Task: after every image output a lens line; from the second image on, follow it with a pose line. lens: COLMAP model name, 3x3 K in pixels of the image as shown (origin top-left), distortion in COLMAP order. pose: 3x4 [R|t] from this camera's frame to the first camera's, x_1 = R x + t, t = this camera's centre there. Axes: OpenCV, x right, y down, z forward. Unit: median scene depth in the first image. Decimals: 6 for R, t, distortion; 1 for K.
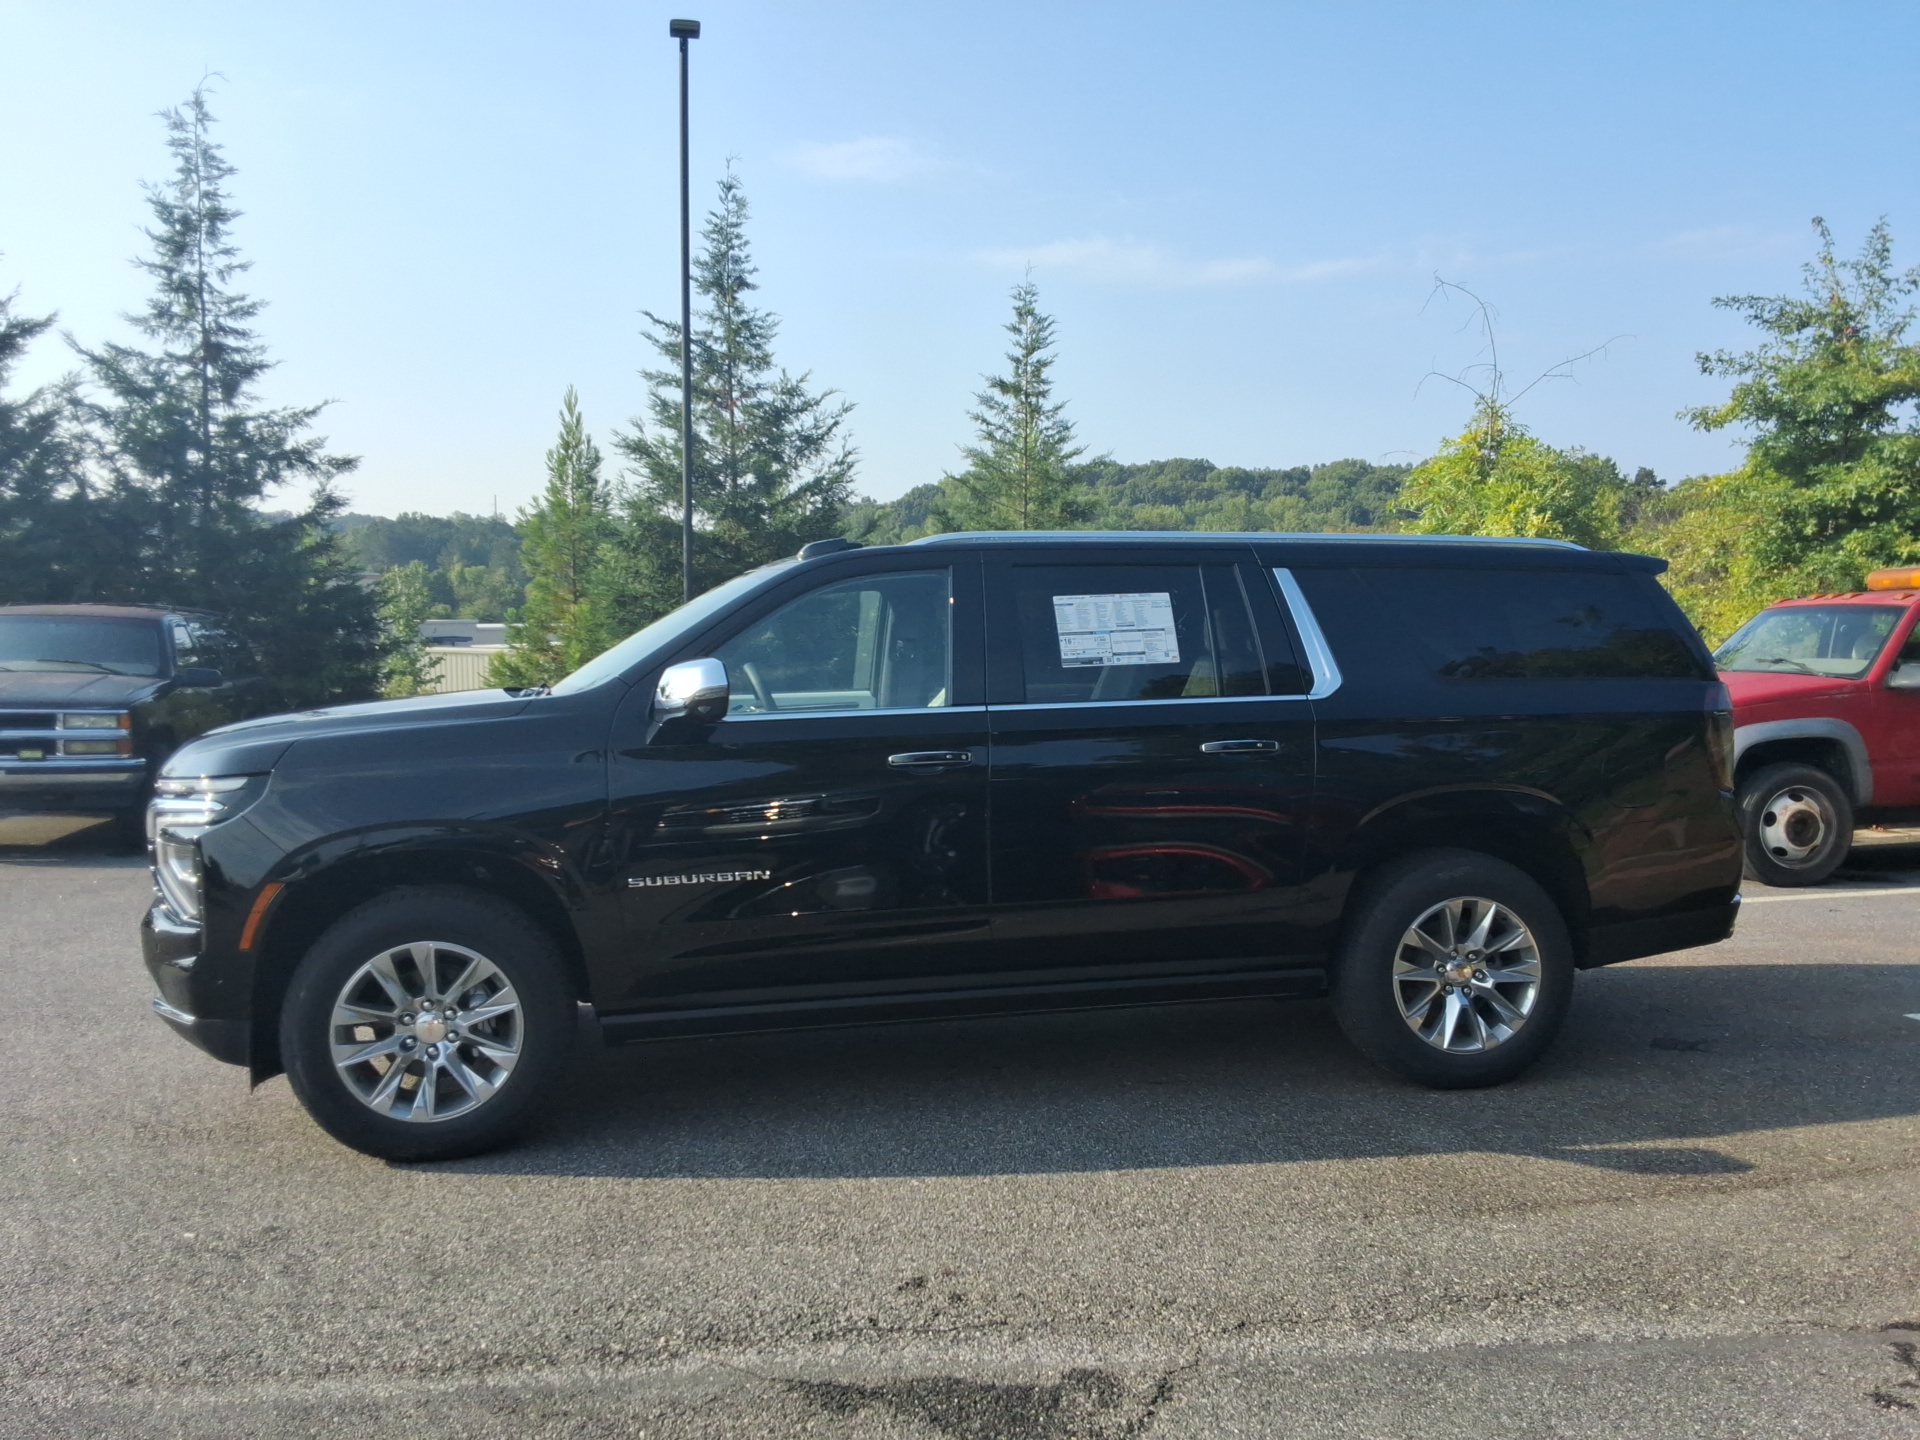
lens RADIAL K [[1588.3, 0, 975.6], [0, 1588.3, 750.9], [0, 0, 1]] dist [0.139871, -0.240236]
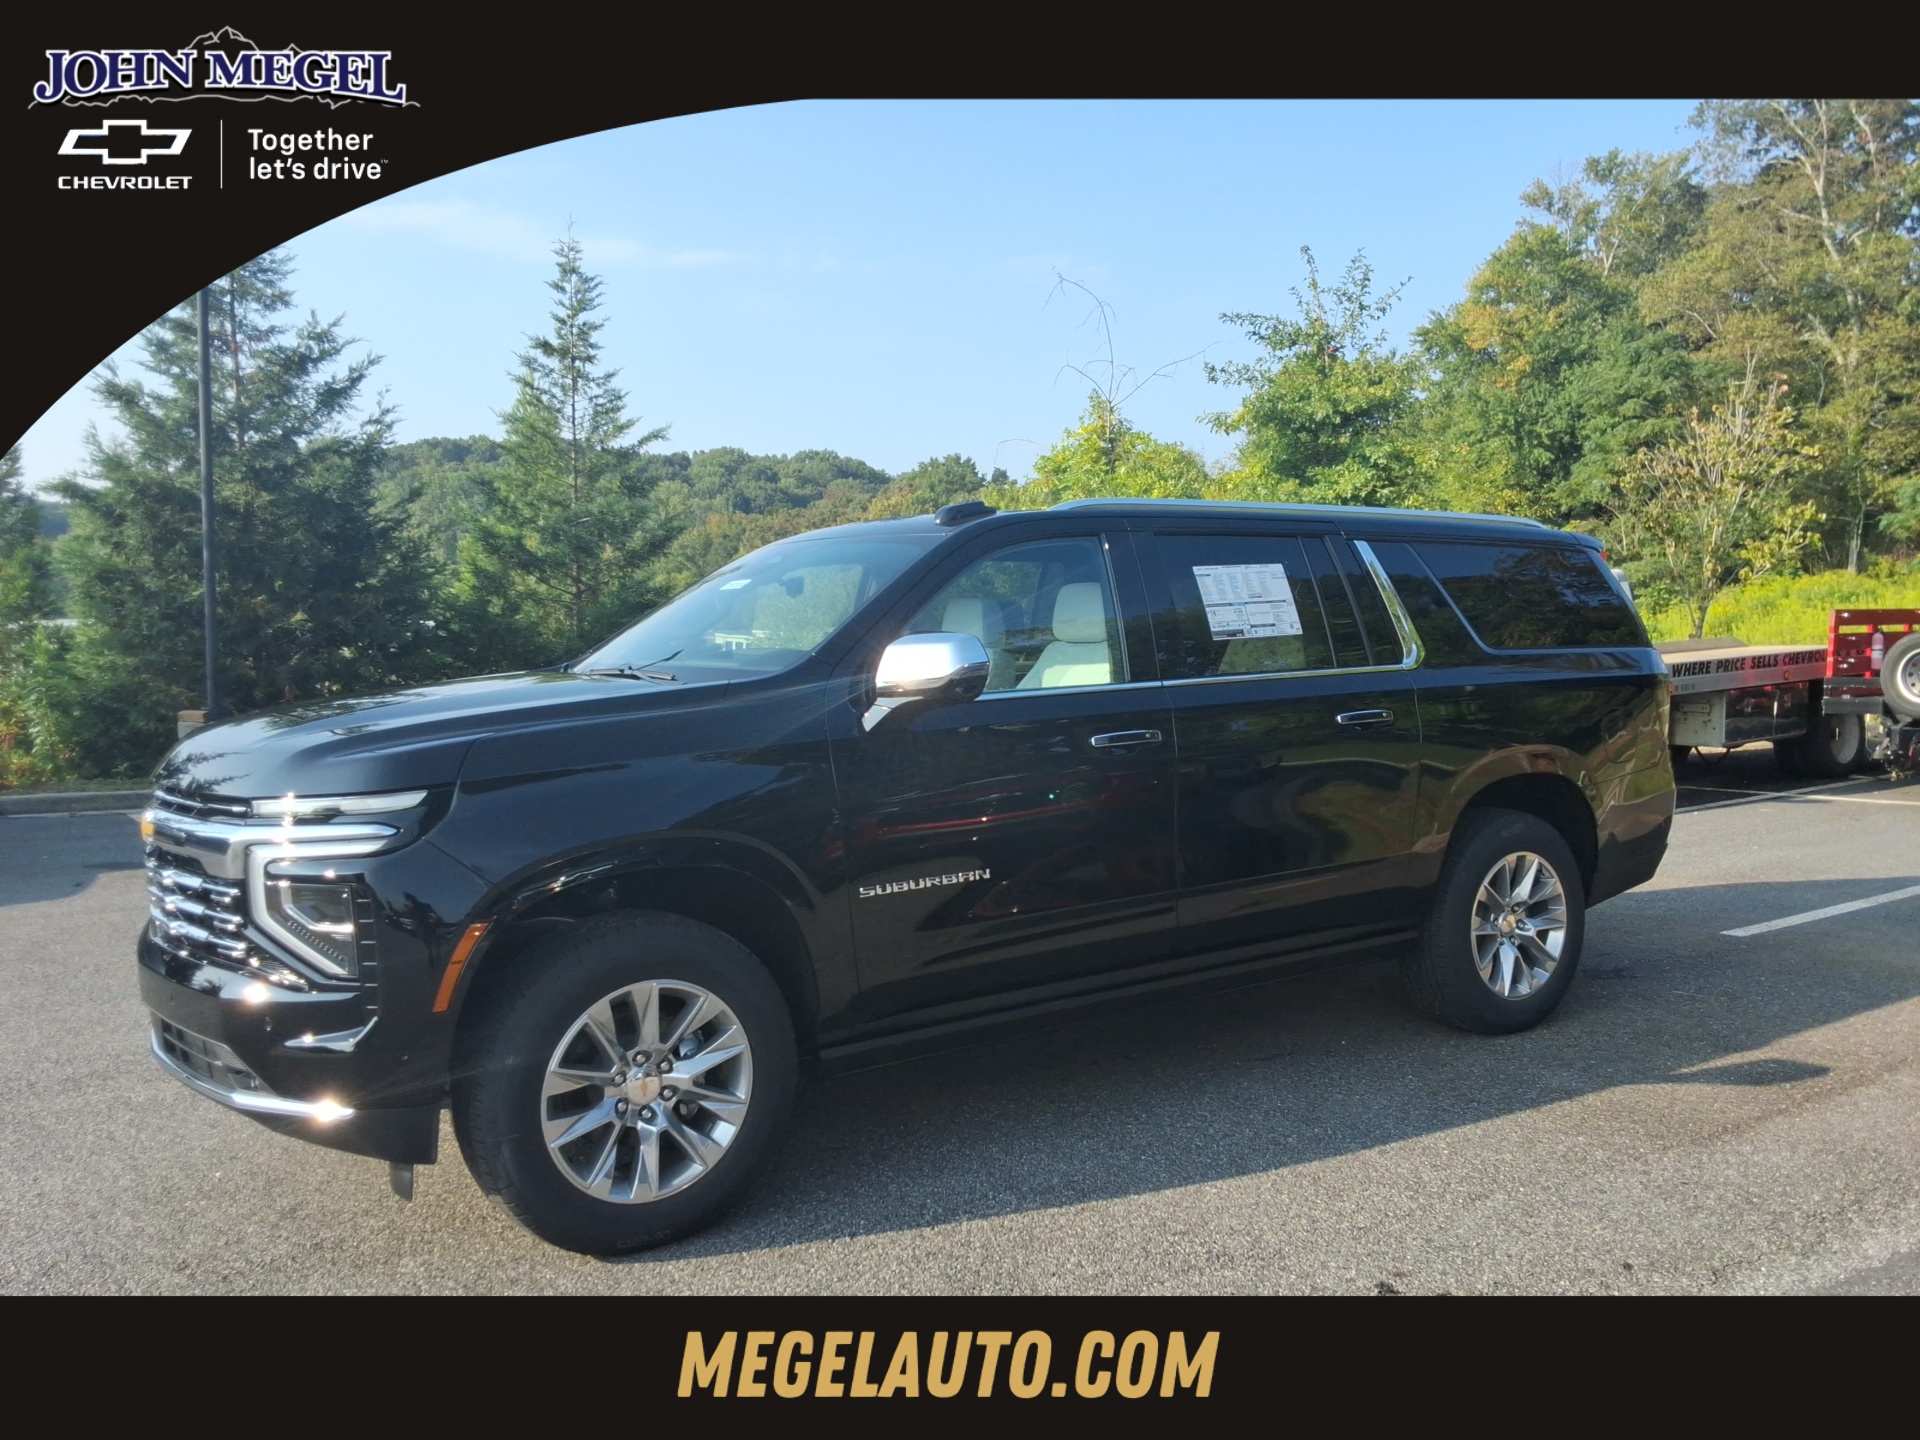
lens RADIAL K [[1588.3, 0, 975.6], [0, 1588.3, 750.9], [0, 0, 1]] dist [0.139871, -0.240236]
pose [[0.917335, -0.036887, 0.396404, -0.442652], [0.033679, 0.999319, 0.015054, -0.004654], [-0.396689, -0.000459, 0.917953, 0.162310]]
